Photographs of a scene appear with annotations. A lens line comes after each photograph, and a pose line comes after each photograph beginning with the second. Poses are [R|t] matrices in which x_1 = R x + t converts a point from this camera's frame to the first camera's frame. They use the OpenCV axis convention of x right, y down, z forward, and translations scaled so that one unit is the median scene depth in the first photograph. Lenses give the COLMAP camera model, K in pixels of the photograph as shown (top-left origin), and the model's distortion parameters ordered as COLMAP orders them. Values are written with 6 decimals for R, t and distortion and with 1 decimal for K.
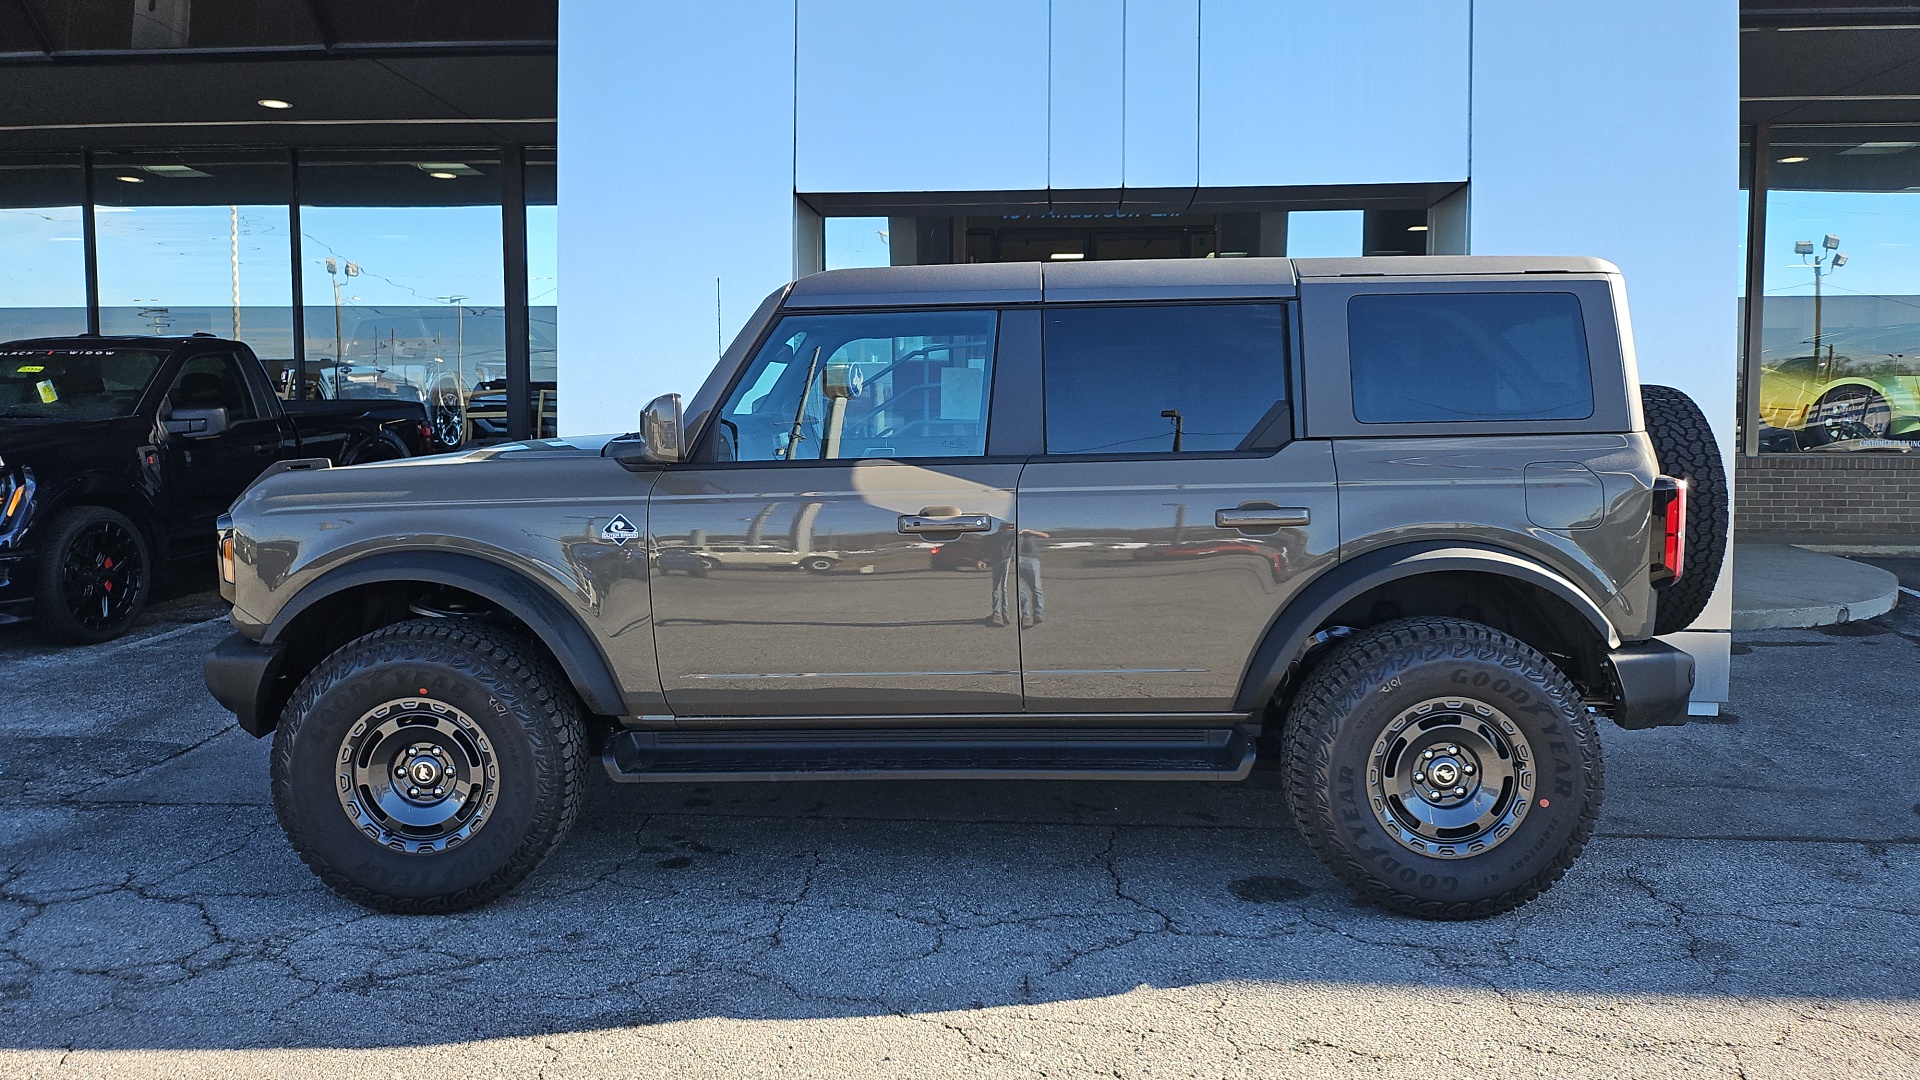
lens RADIAL K [[1348.5, 0, 967.7], [0, 1348.5, 543.1], [0, 0, 1]] dist [0.079036, -0.087178]
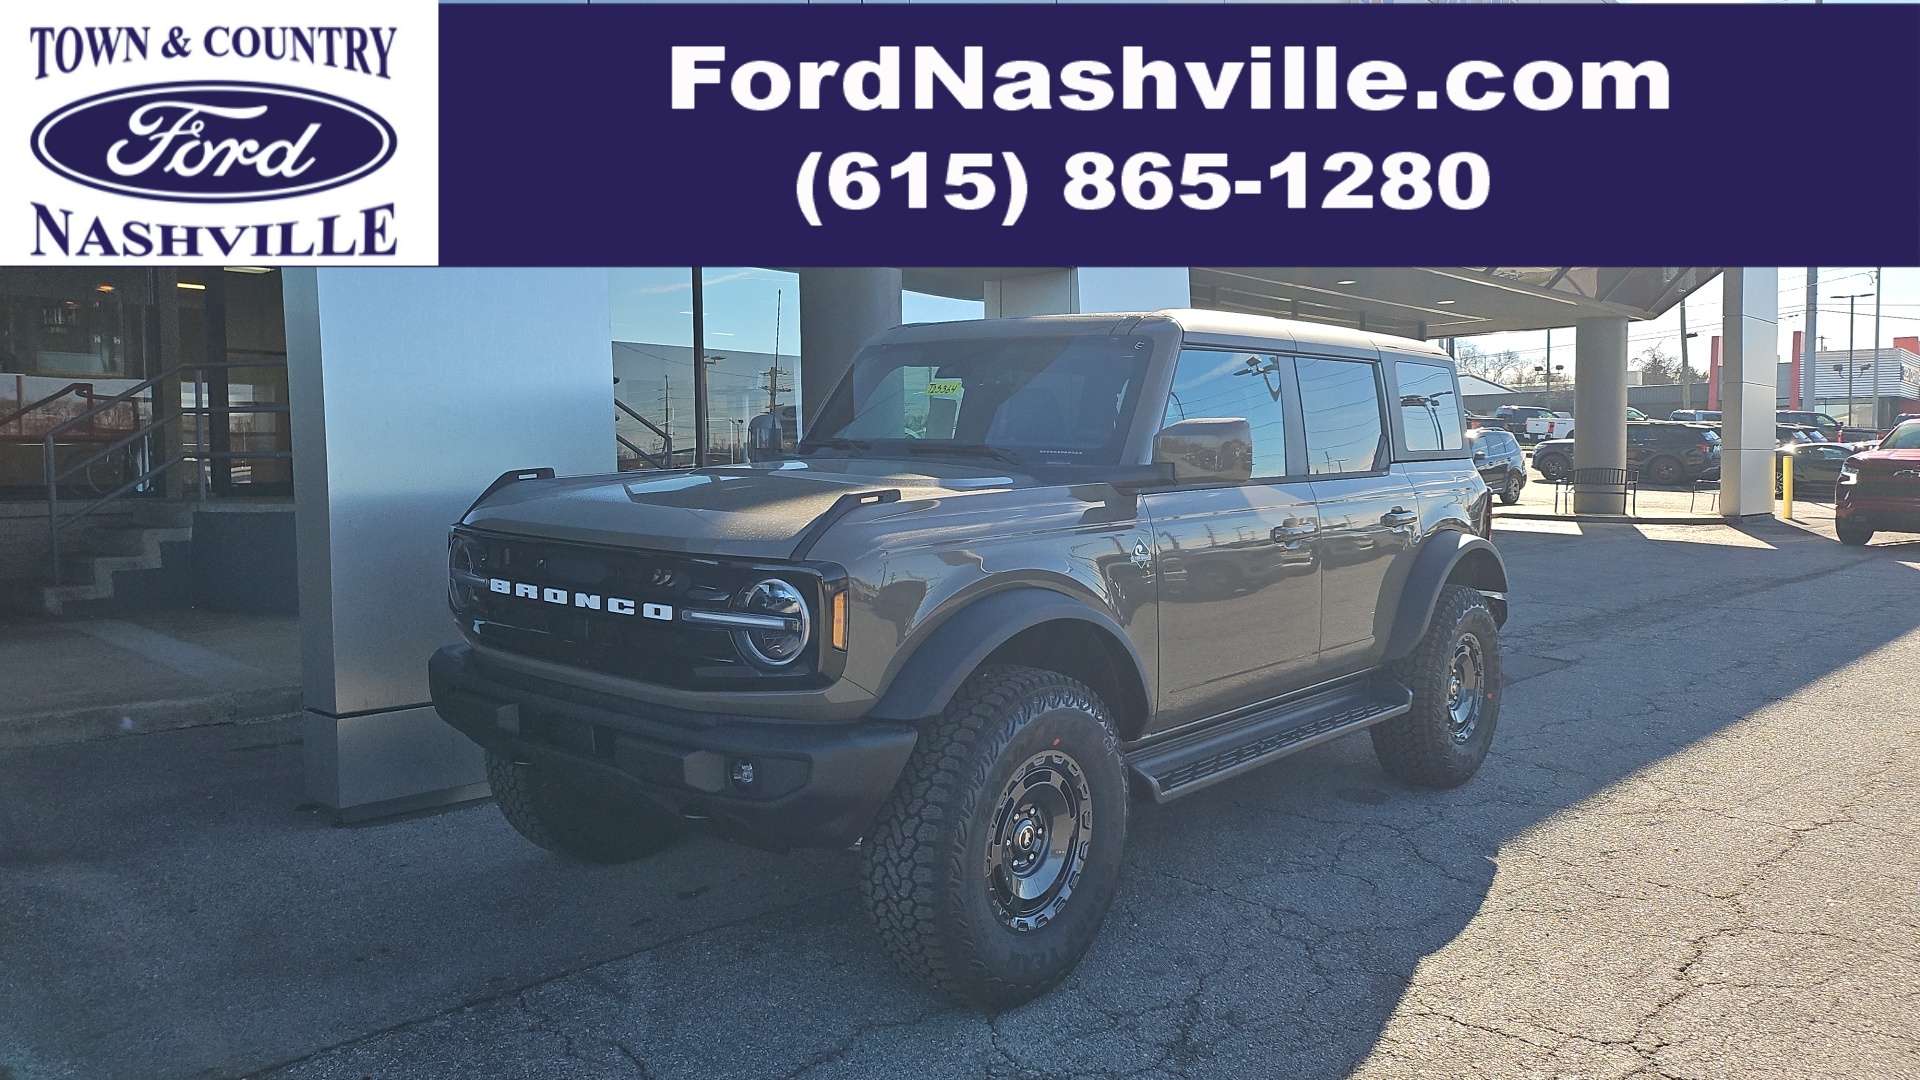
lens RADIAL K [[1348.5, 0, 967.7], [0, 1348.5, 543.1], [0, 0, 1]] dist [0.079036, -0.087178]
pose [[0.628115, -0.050168, 0.776501, -1.132456], [0.073728, 0.997267, 0.004793, -0.031927], [-0.774619, 0.054239, 0.630097, 0.475987]]
